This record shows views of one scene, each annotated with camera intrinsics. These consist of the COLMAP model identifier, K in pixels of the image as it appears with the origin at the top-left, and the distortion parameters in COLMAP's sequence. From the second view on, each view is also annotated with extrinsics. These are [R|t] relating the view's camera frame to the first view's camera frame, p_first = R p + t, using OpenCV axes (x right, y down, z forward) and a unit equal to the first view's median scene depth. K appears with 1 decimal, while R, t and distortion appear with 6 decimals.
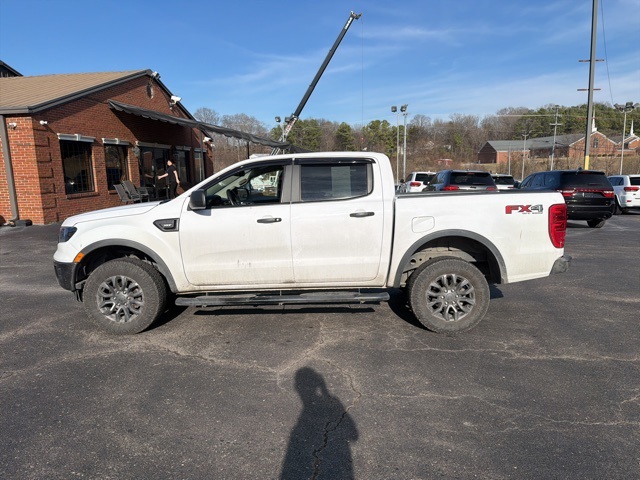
lens RADIAL K [[452.4, 0, 321.0], [0, 452.4, 240.0], [0, 0, 1]] dist [0.036313, -0.043382]
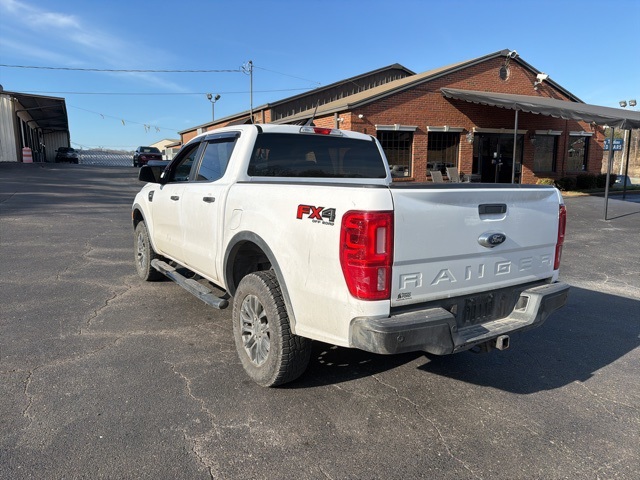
lens RADIAL K [[452.4, 0, 321.0], [0, 452.4, 240.0], [0, 0, 1]] dist [0.036313, -0.043382]
pose [[0.563284, 0.148249, -0.812855, 0.841509], [-0.131007, 0.987352, 0.089290, -0.080211], [0.815811, 0.056194, 0.575582, 0.642573]]
